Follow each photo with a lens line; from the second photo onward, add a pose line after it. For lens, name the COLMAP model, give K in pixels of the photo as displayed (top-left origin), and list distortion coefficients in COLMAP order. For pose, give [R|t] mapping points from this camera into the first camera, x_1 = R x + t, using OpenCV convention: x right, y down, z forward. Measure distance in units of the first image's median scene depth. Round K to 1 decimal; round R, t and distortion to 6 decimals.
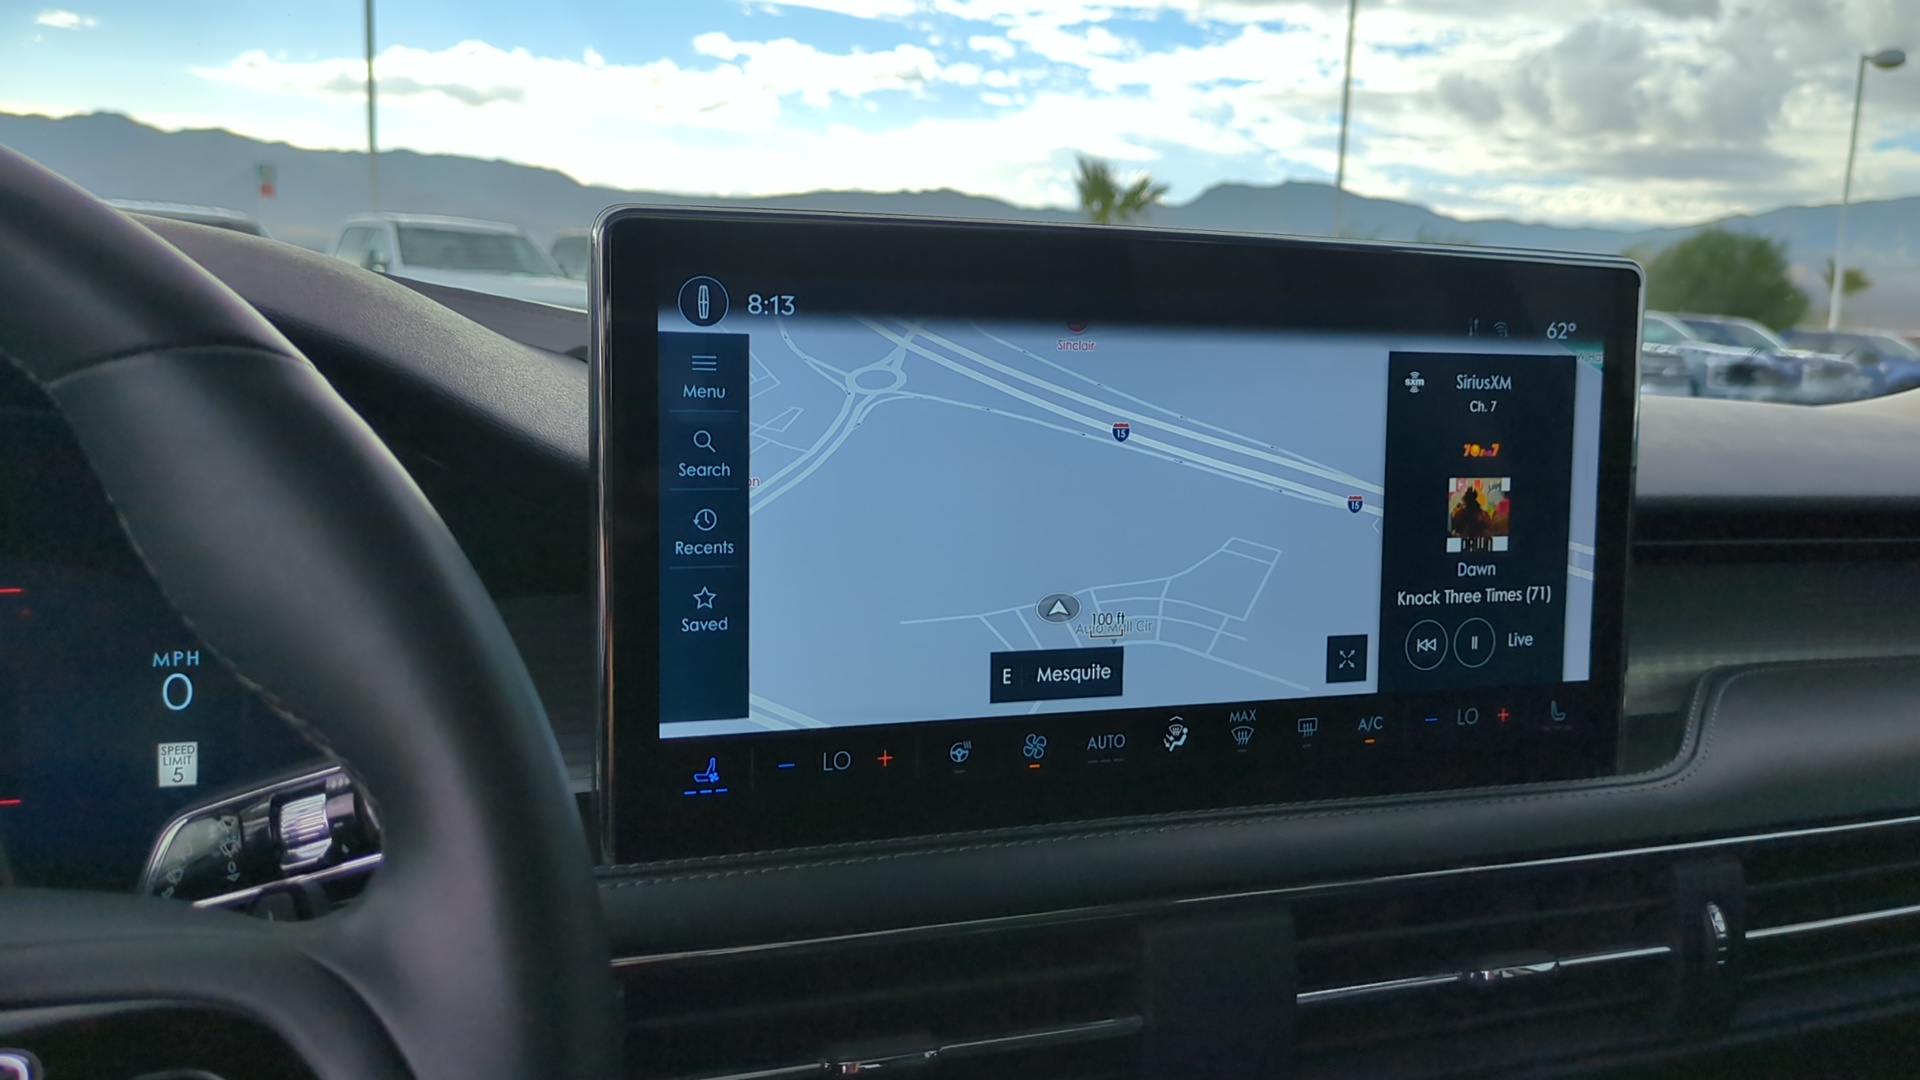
lens RADIAL K [[1657.1, 0, 962.4], [0, 1657.1, 532.6], [0, 0, 1]] dist [0.052932, -0.090593]
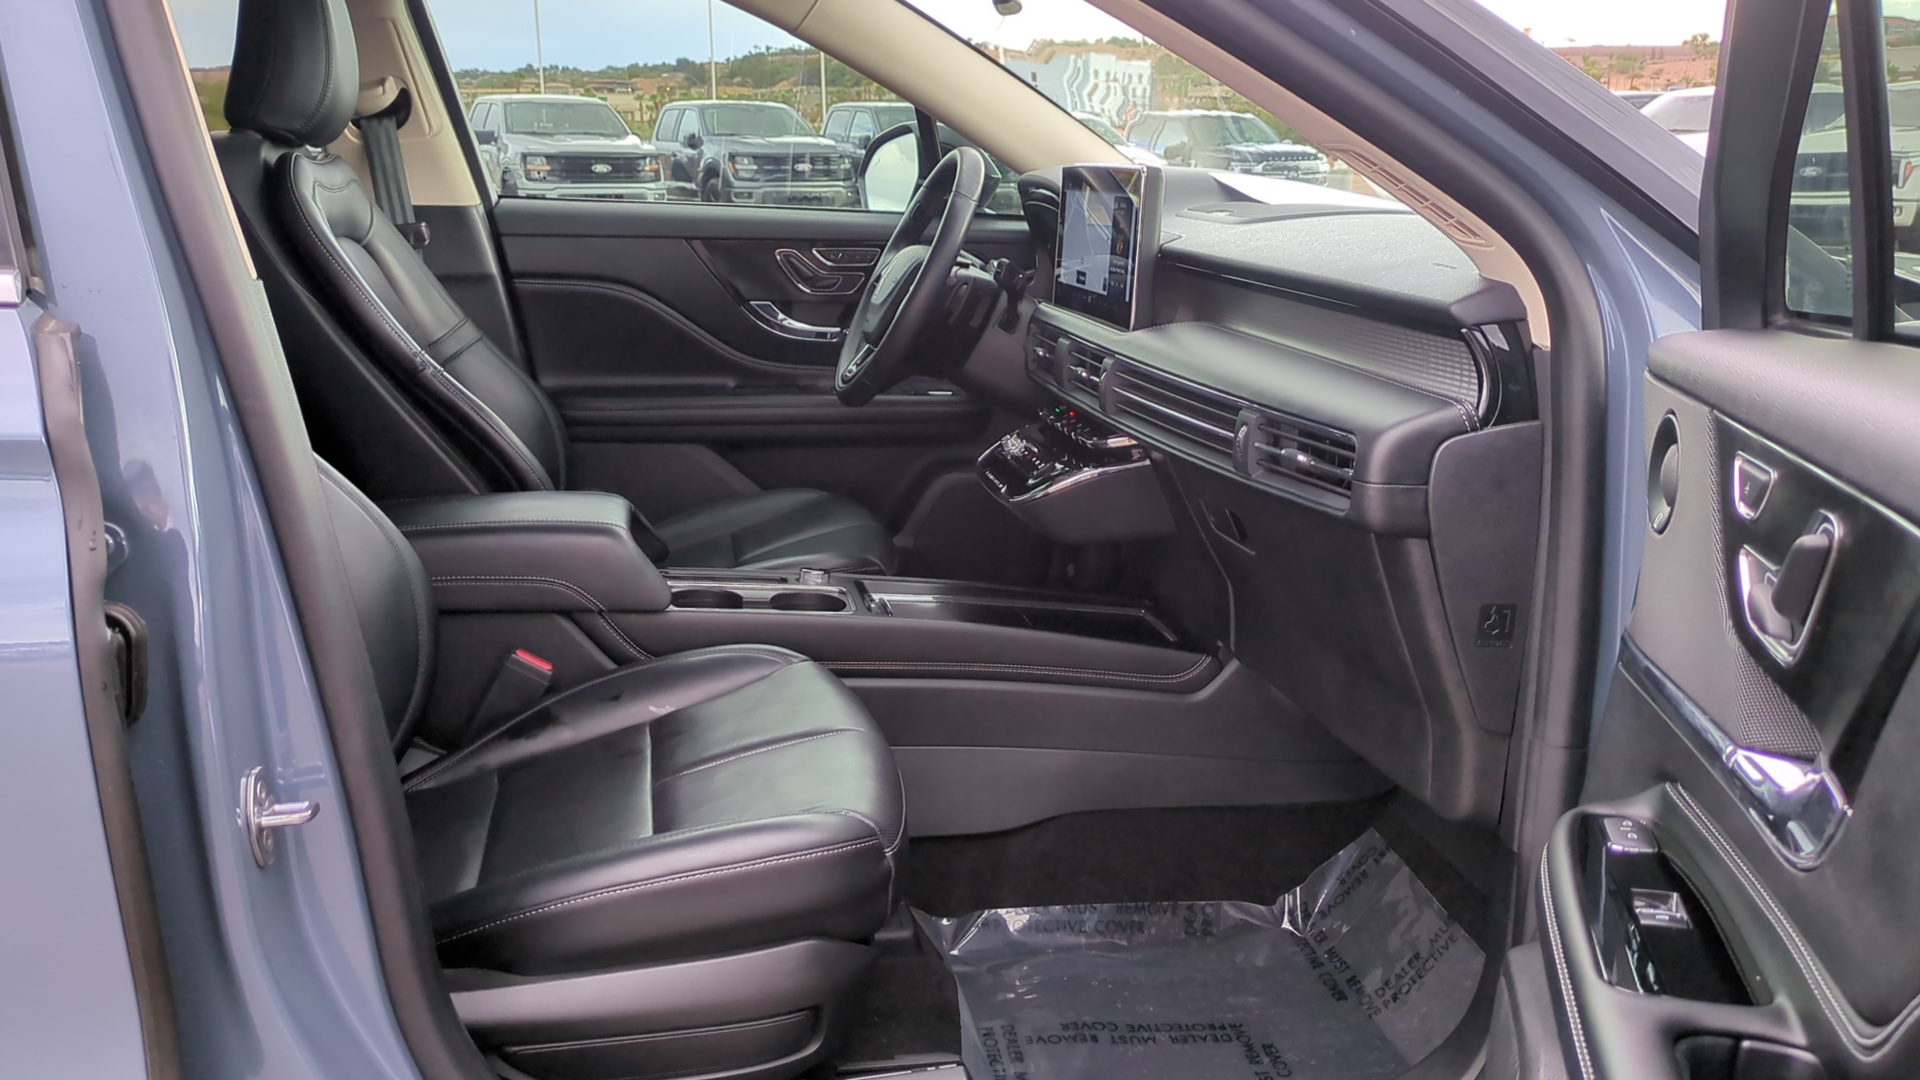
lens RADIAL K [[1643.8, 0, 959.6], [0, 1643.8, 543.9], [0, 0, 1]] dist [0.037783, -0.055313]
pose [[-0.214259, 0.188820, -0.958353, 3.749159], [-0.126878, 0.967446, 0.218977, -0.118231], [0.968501, 0.168512, -0.183327, 1.423039]]
